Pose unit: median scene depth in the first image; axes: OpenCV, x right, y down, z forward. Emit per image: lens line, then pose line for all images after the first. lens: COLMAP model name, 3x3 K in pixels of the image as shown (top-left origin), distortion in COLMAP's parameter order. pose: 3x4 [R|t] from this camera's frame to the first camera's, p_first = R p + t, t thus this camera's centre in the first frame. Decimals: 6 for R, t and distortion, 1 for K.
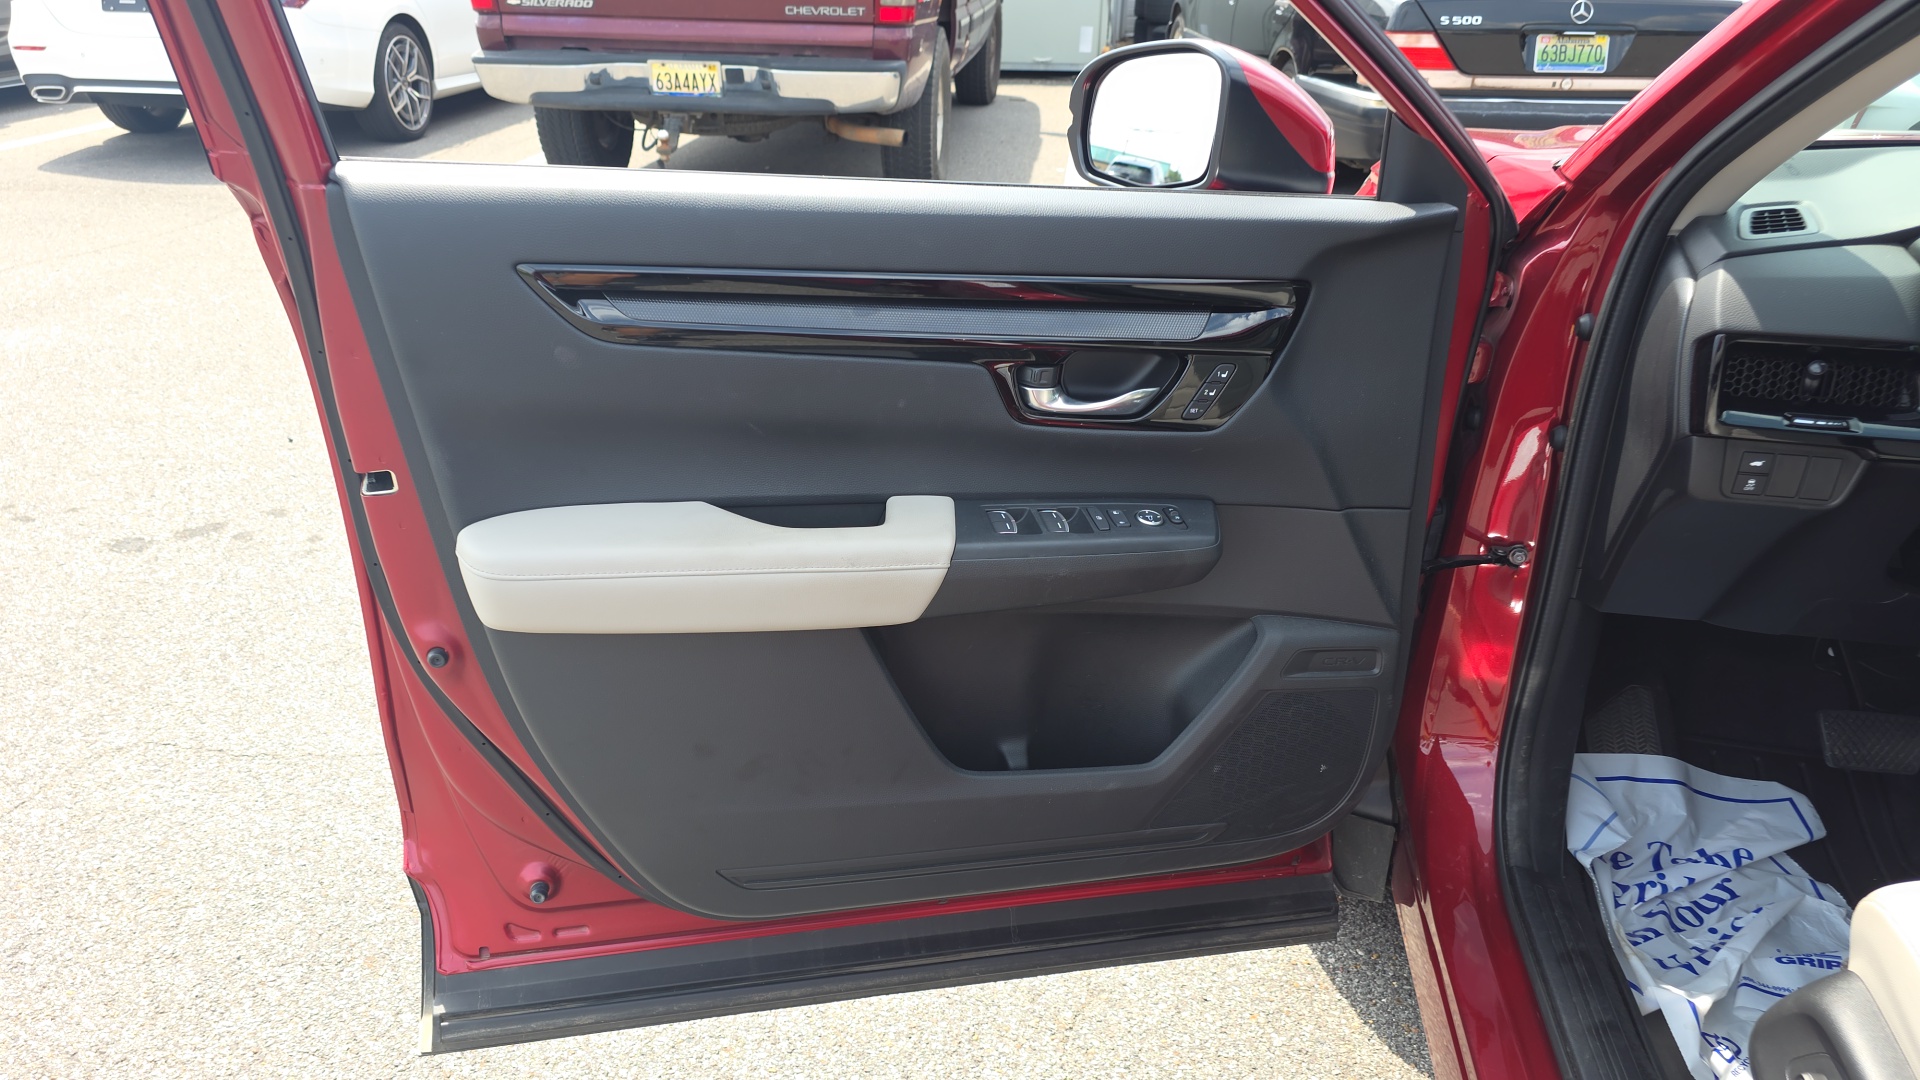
lens RADIAL K [[1314.4, 0, 916.6], [0, 1314.4, 583.8], [0, 0, 1]] dist [0.029450, -0.002774]
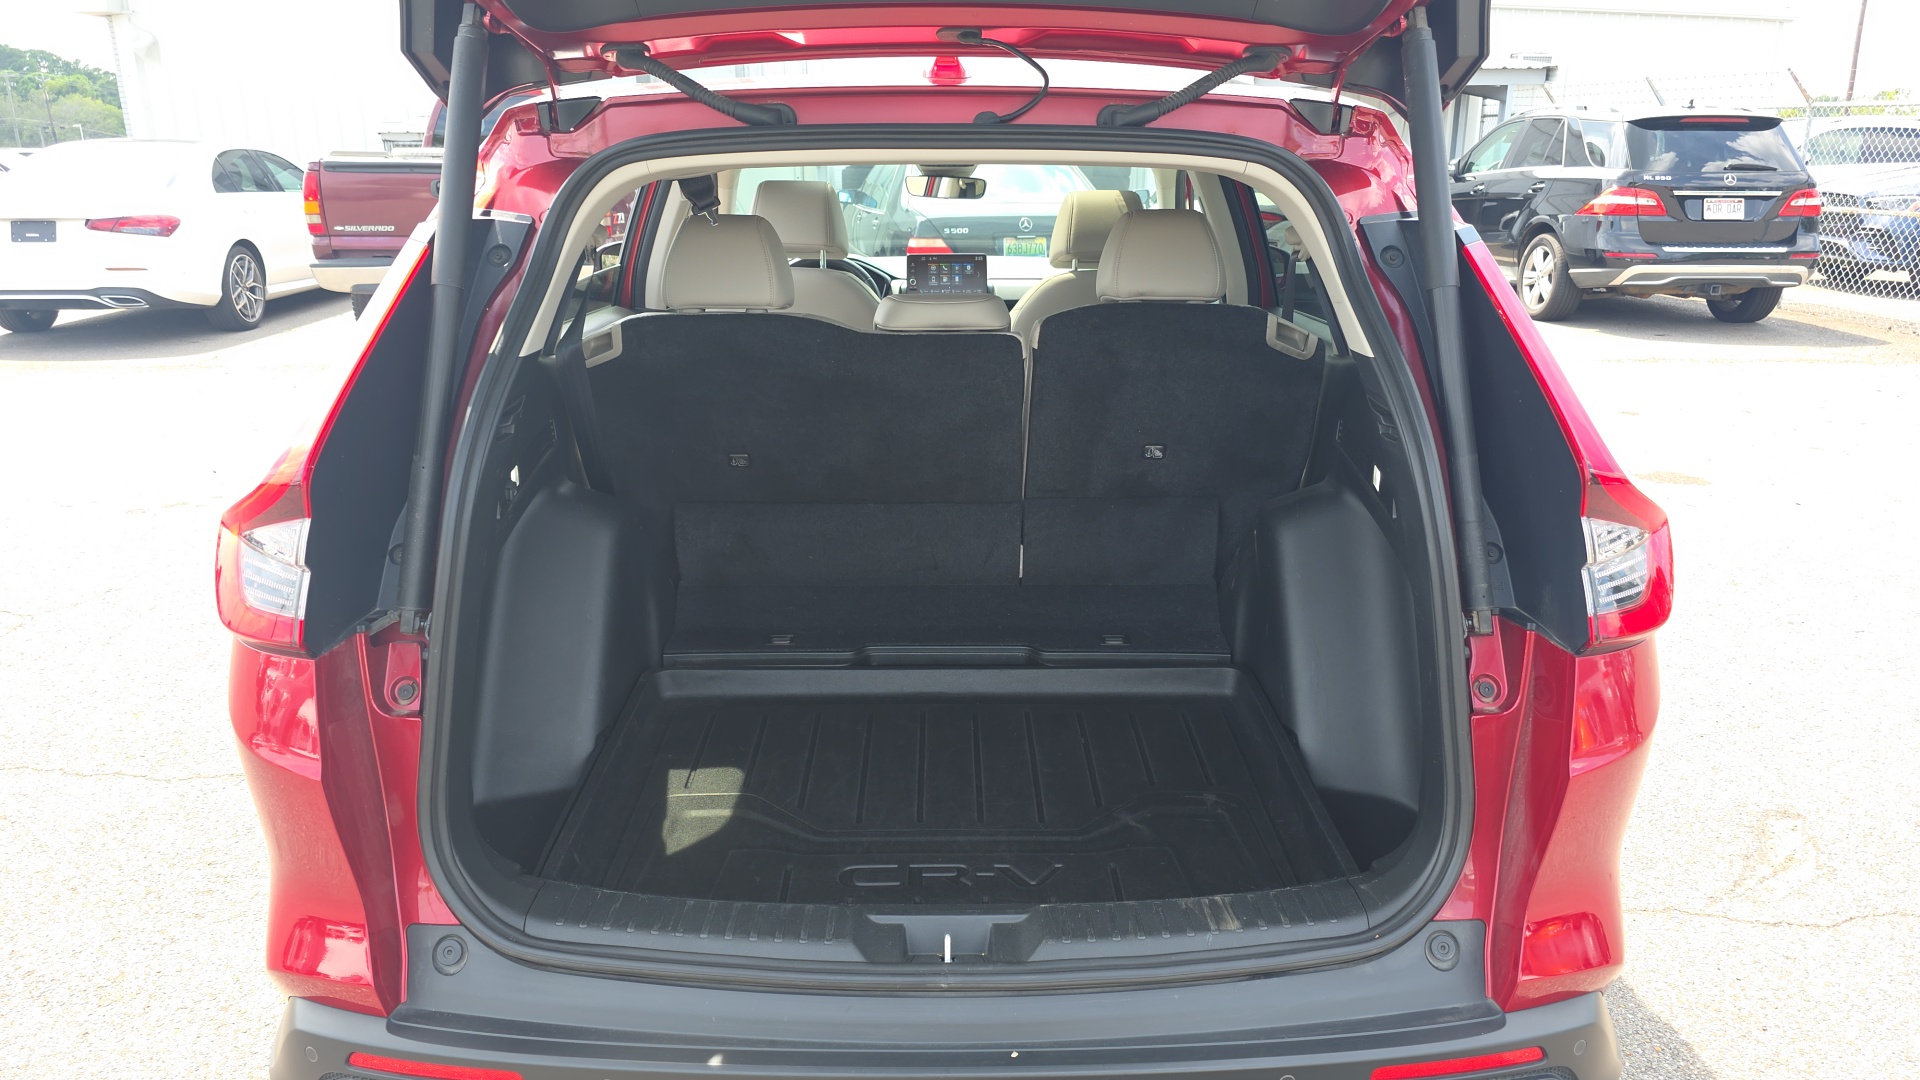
lens RADIAL K [[1330.2, 0, 947.2], [0, 1330.2, 540.6], [0, 0, 1]] dist [0.029059, -0.007153]
pose [[0.986194, -0.057229, 0.155388, 0.120938], [0.083962, 0.981626, -0.171349, 0.229466], [-0.142727, 0.182030, 0.972879, -0.518609]]
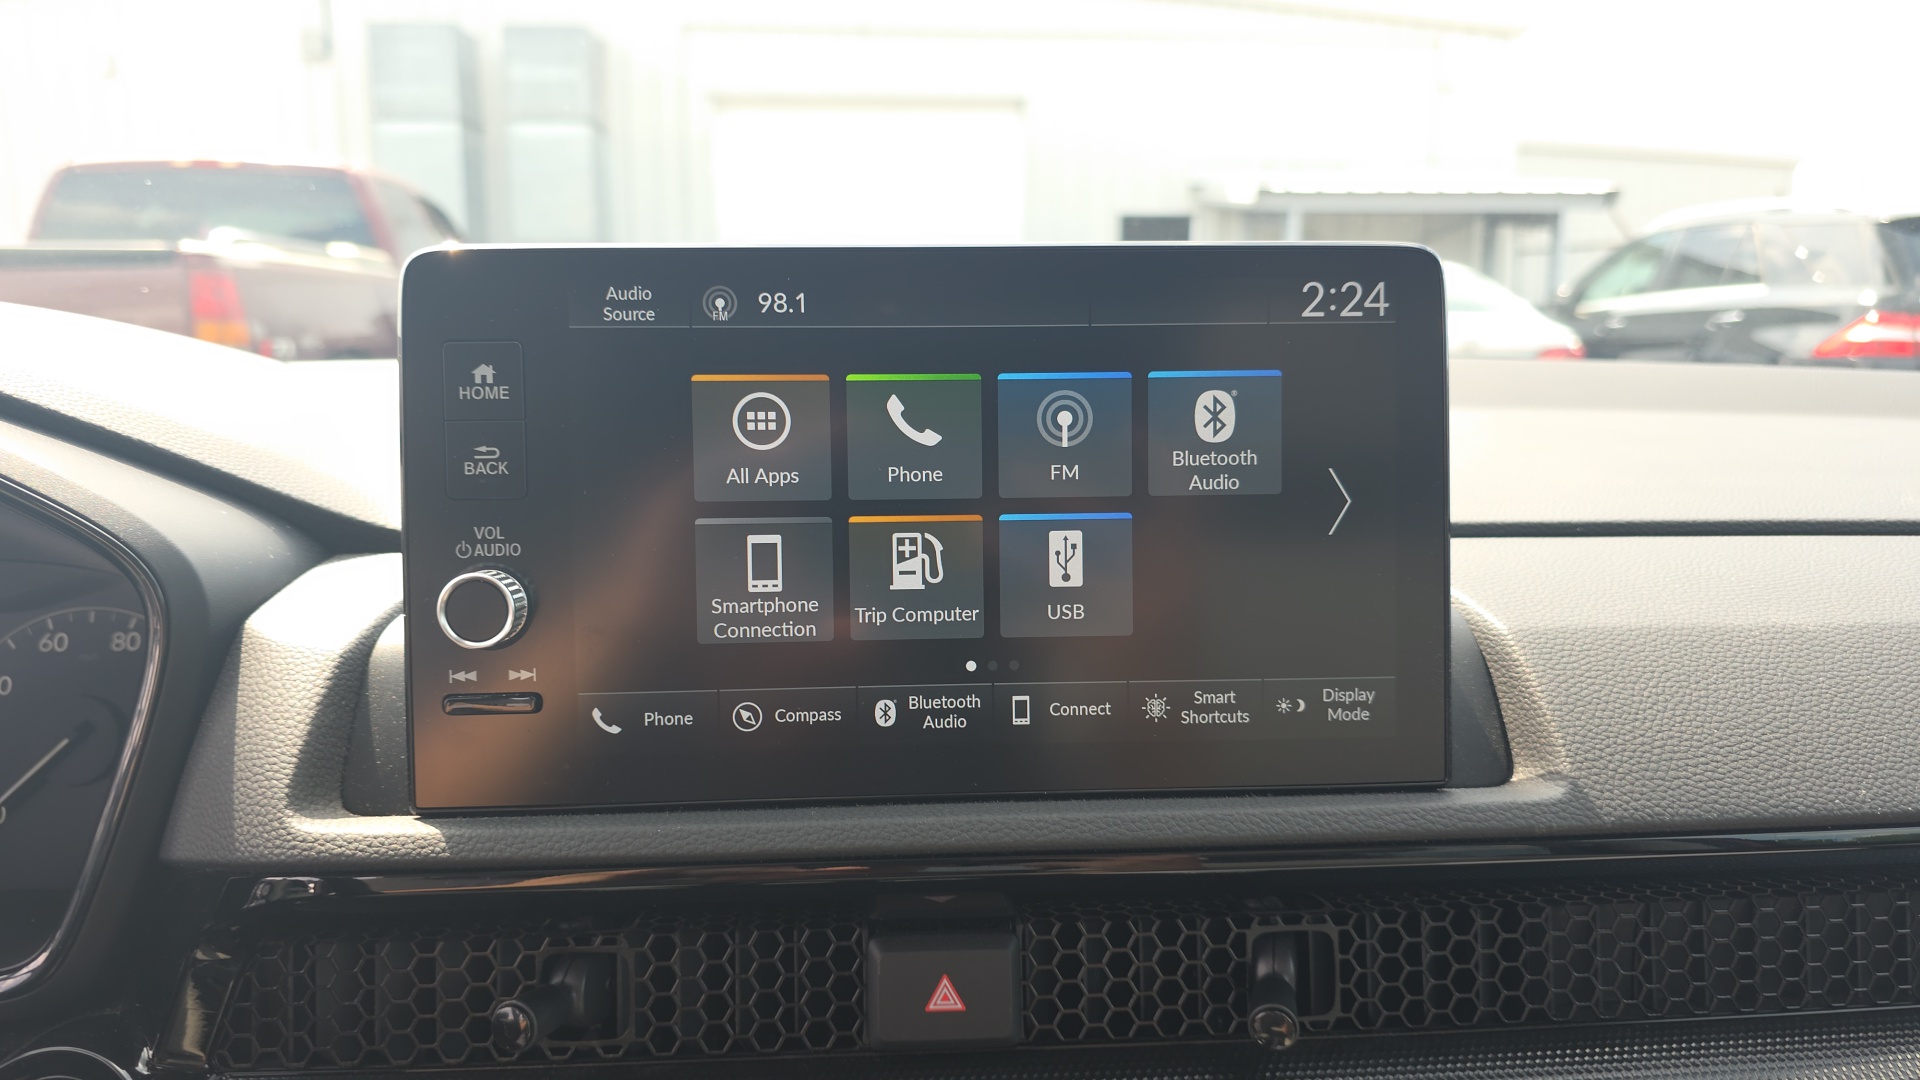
lens RADIAL K [[1248.8, 0, 964.2], [0, 1248.8, 537.0], [0, 0, 1]] dist [0.057266, -0.047849]
pose [[0.974548, -0.049145, 0.218726, 0.231387], [0.111950, 0.951999, -0.284897, -0.020704], [-0.194225, 0.302132, 0.933270, 0.112022]]
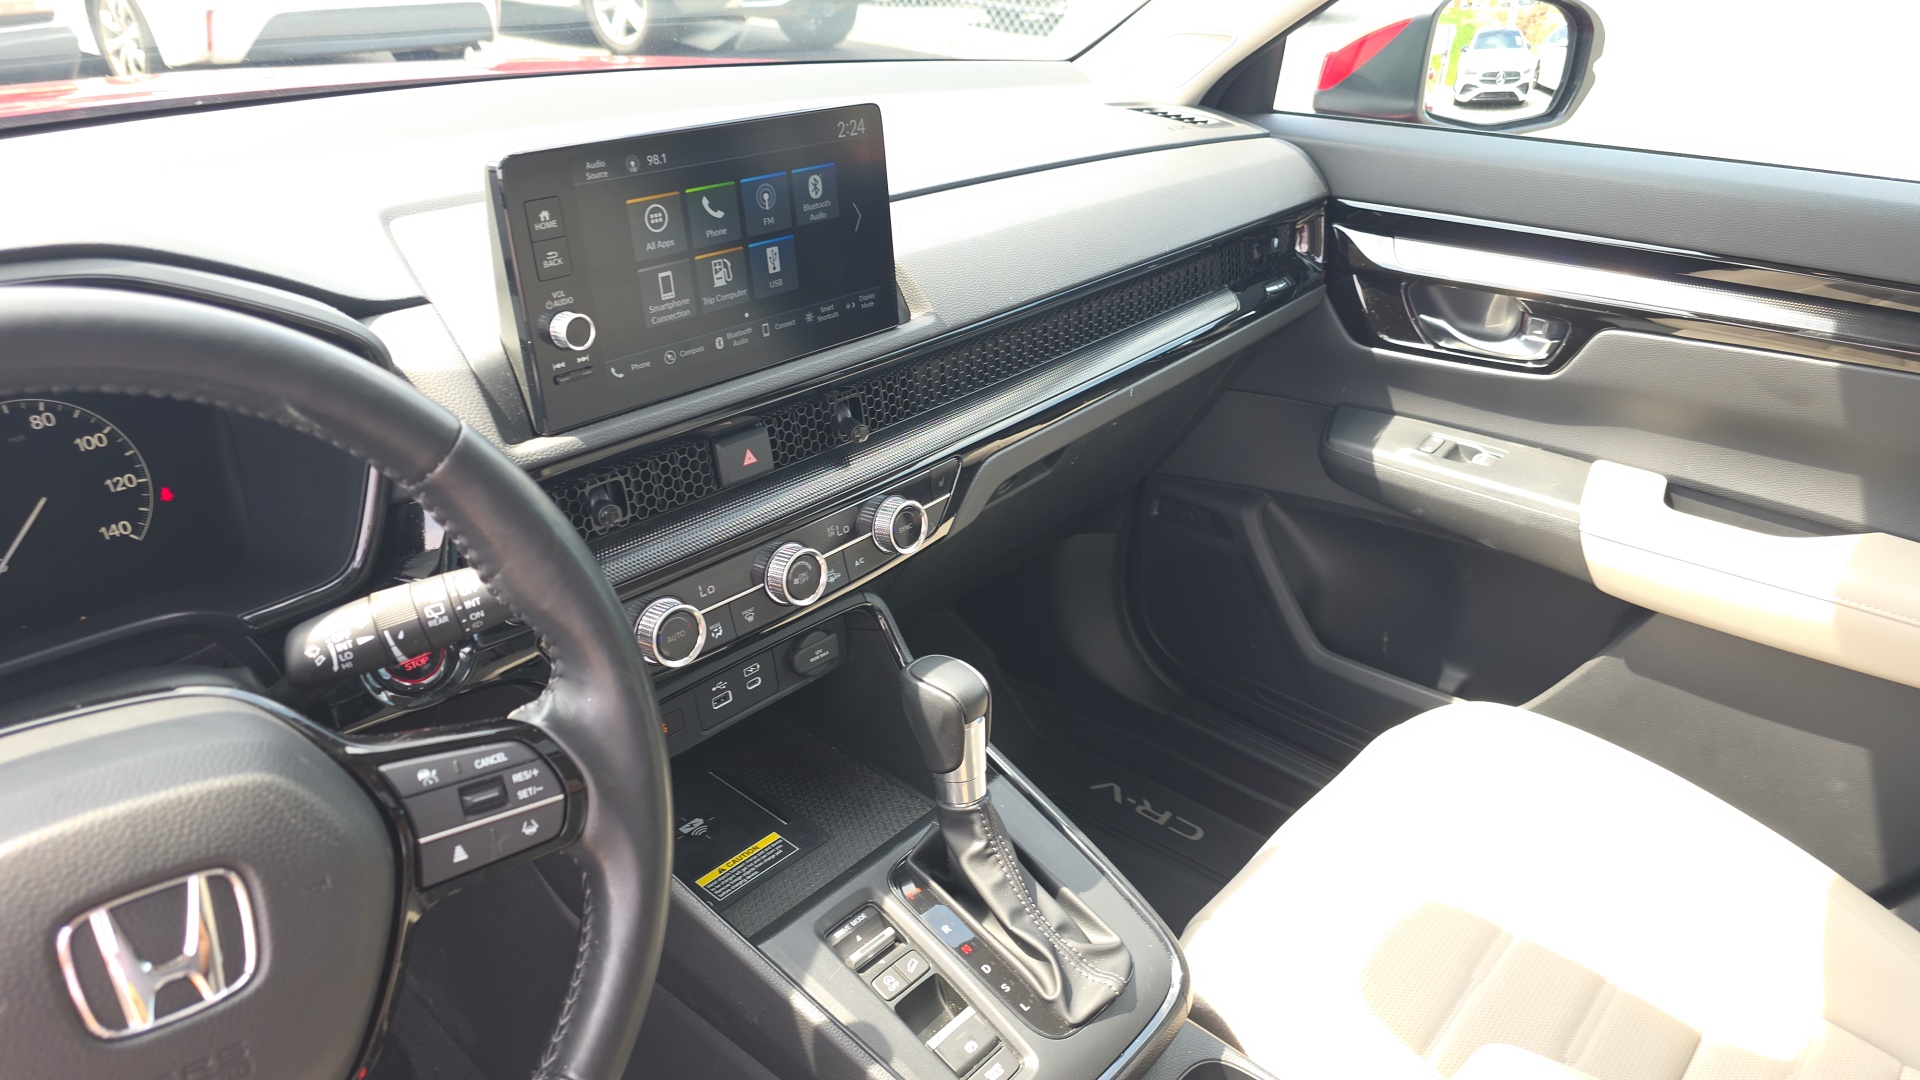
lens RADIAL K [[1299.7, 0, 949.1], [0, 1299.7, 553.5], [0, 0, 1]] dist [0.057345, -0.064048]
pose [[0.533875, -0.392538, 0.748927, 0.148699], [0.357238, 0.907494, 0.220989, -0.030687], [-0.766393, 0.149564, 0.624718, 0.072357]]
